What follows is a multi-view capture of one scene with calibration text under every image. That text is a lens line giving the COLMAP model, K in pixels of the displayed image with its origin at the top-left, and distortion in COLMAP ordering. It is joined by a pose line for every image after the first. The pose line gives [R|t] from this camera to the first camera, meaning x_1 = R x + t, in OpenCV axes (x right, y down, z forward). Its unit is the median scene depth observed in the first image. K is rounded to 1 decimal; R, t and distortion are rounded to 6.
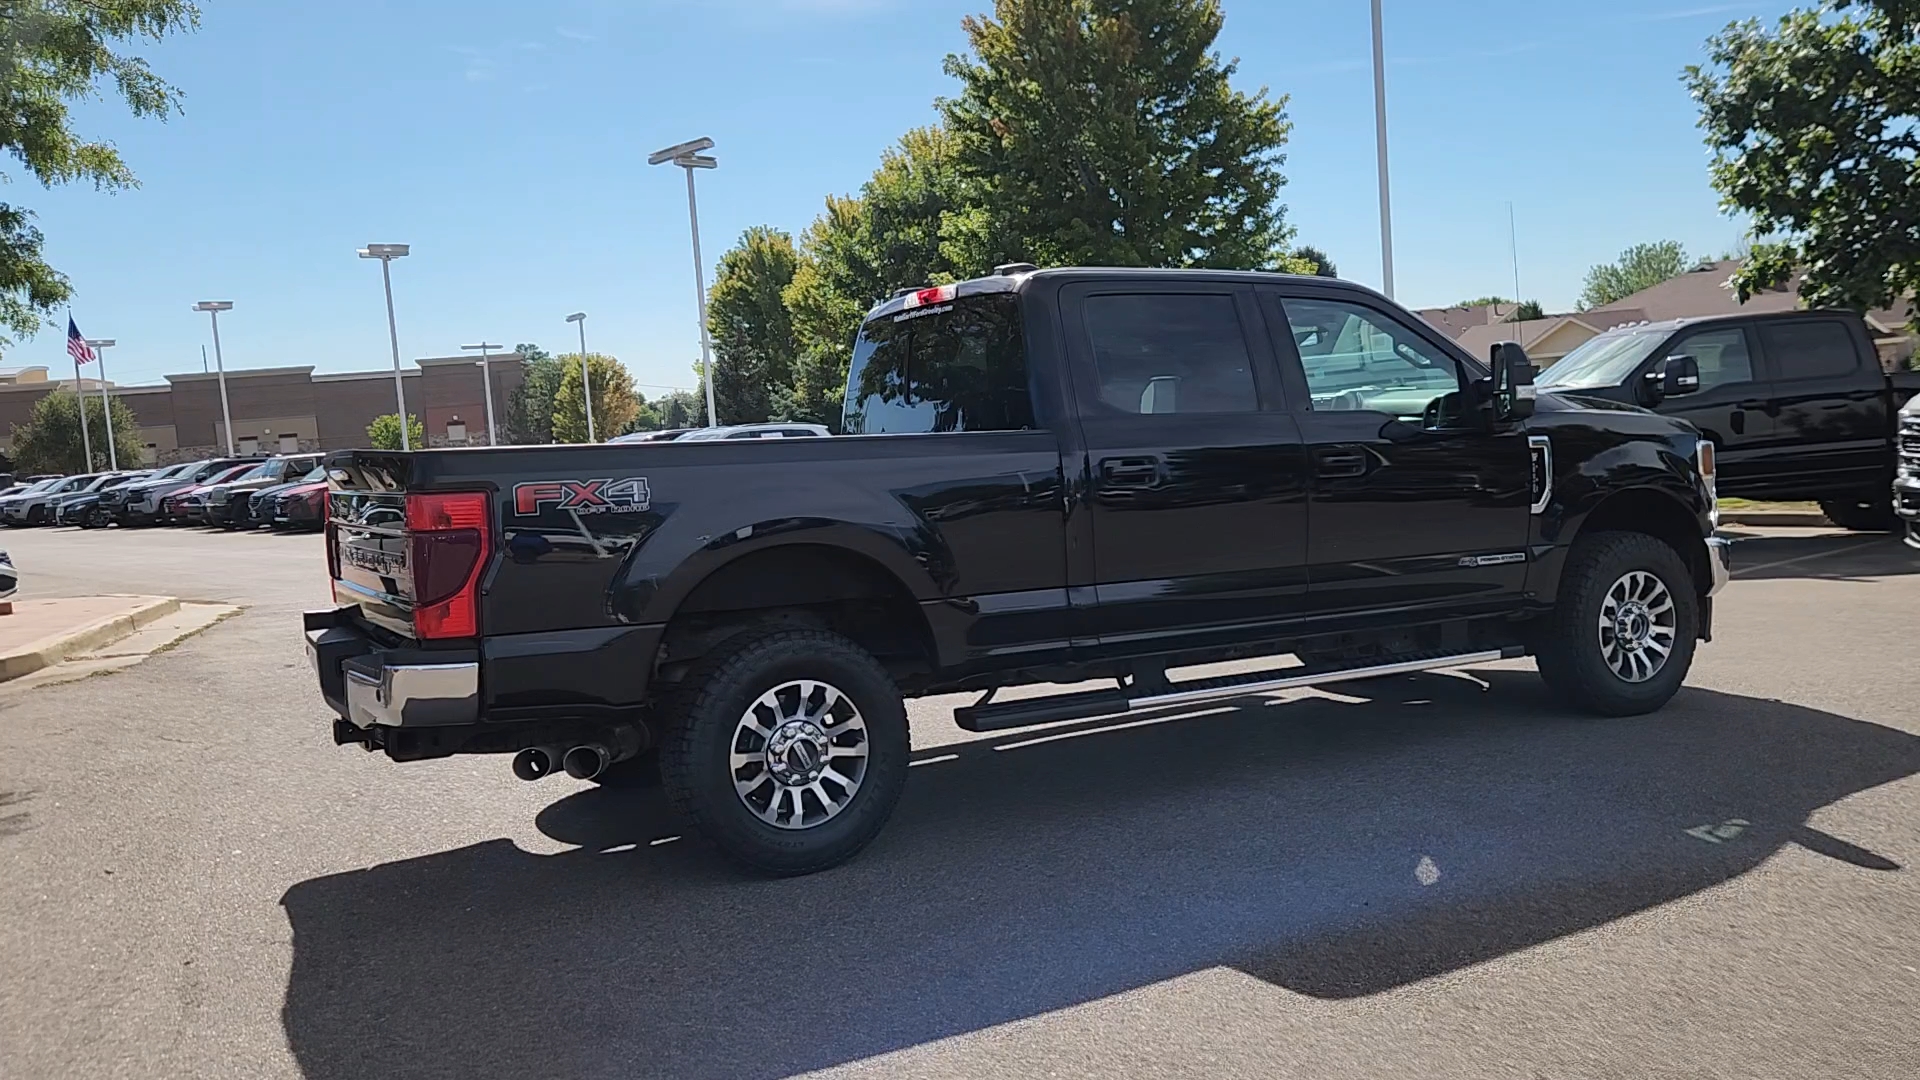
lens RADIAL K [[1623.2, 0, 947.4], [0, 1623.2, 544.9], [0, 0, 1]] dist [0.037199, -0.037768]
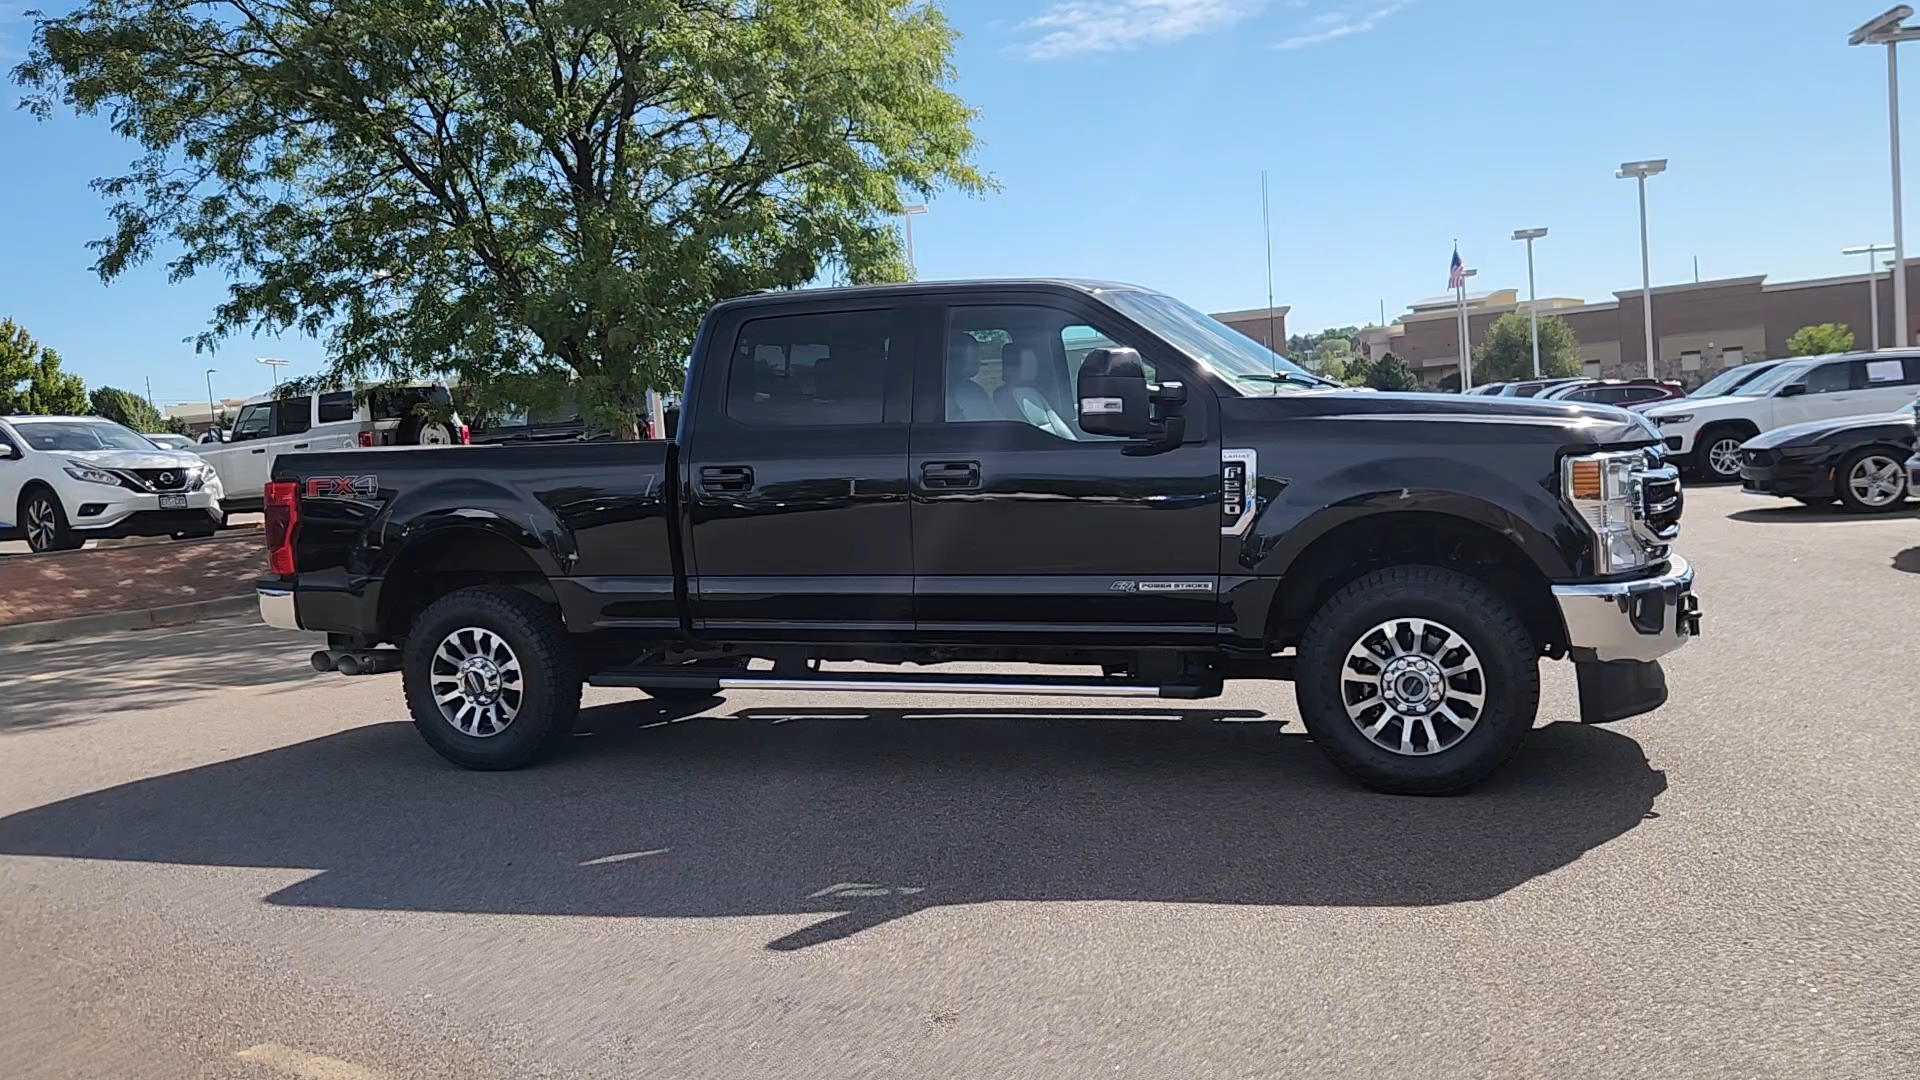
lens RADIAL K [[1623.2, 0, 947.9], [0, 1623.2, 551.3], [0, 0, 1]] dist [0.037199, -0.037768]
pose [[0.650293, 0.075730, -0.755900, 0.869135], [-0.031752, 0.996859, 0.072555, -0.066686], [0.759020, -0.023181, 0.650655, 0.306969]]
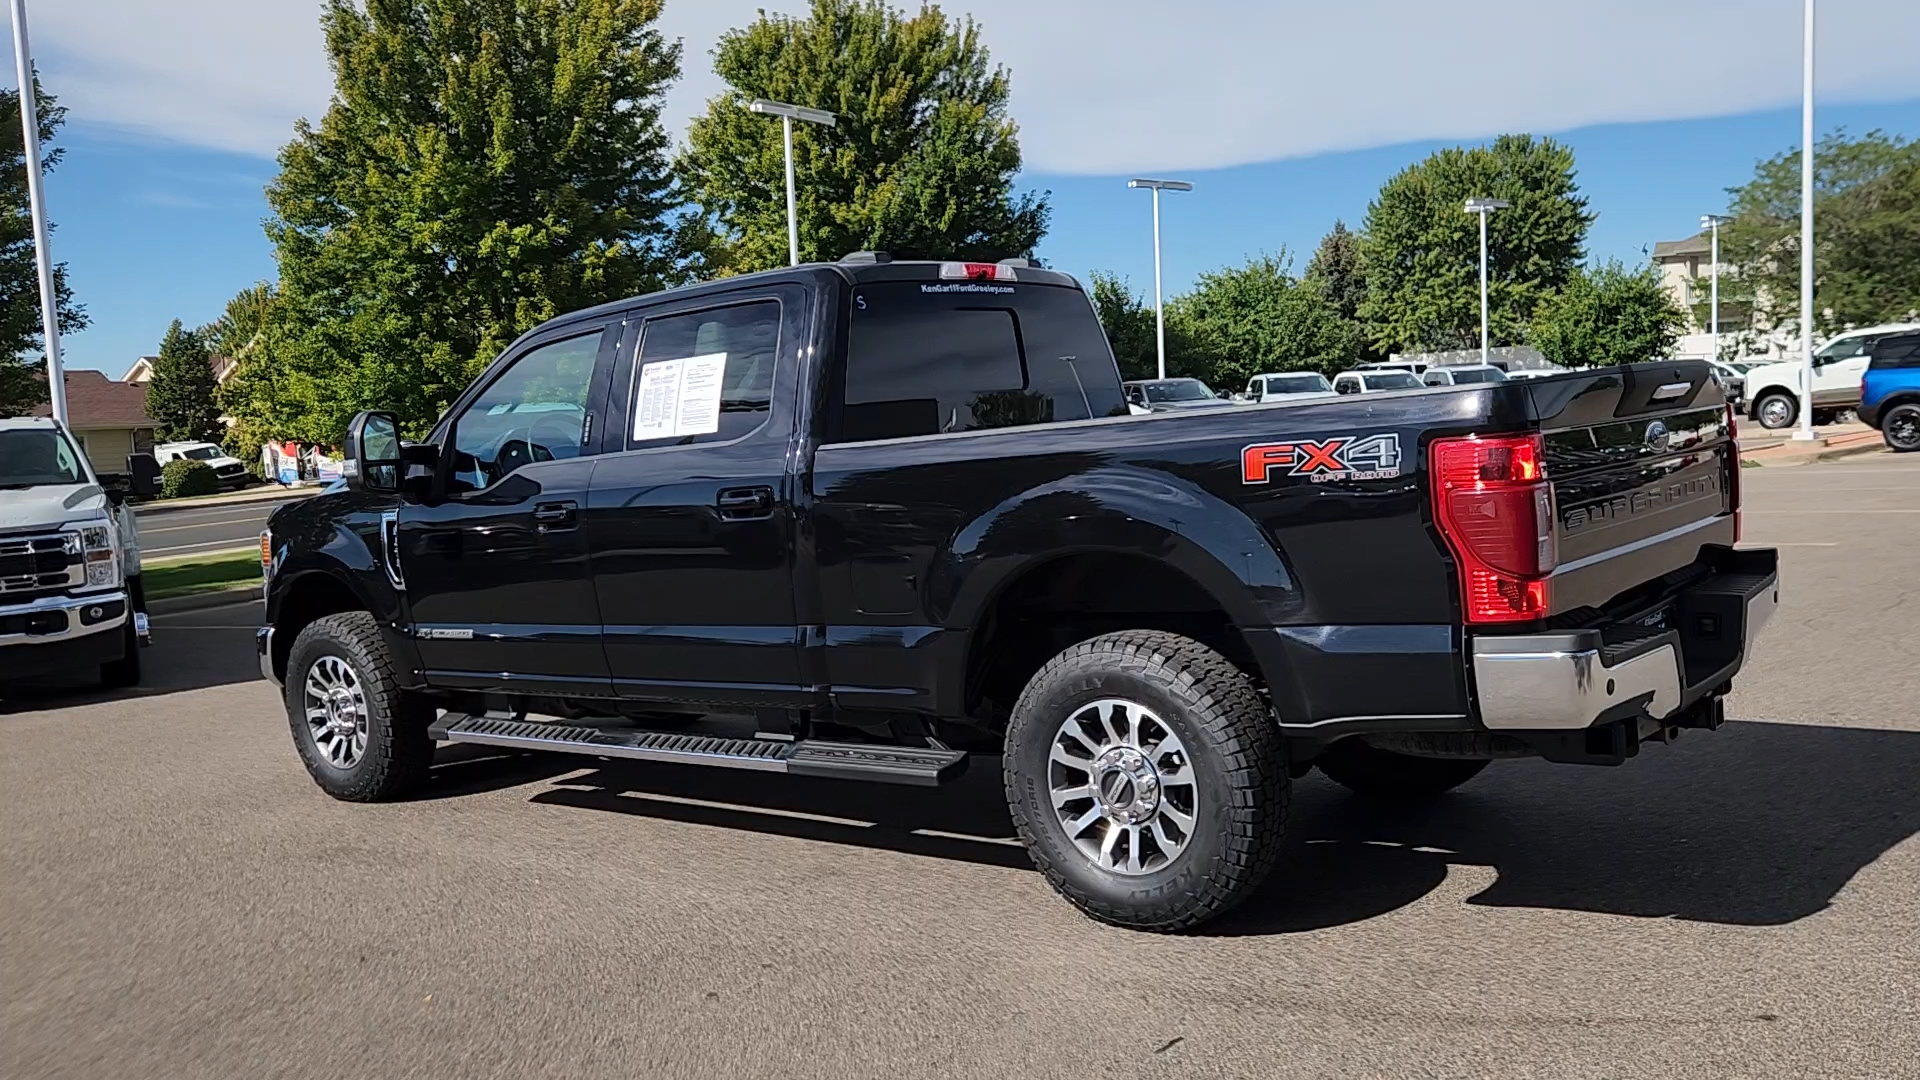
lens RADIAL K [[1623.2, 0, 940.2], [0, 1623.2, 544.5], [0, 0, 1]] dist [0.037199, -0.037768]
pose [[-0.369677, 0.013194, 0.929067, -0.742098], [0.156756, 0.986452, 0.048364, -0.047956], [-0.915842, 0.163516, -0.366737, 1.238836]]
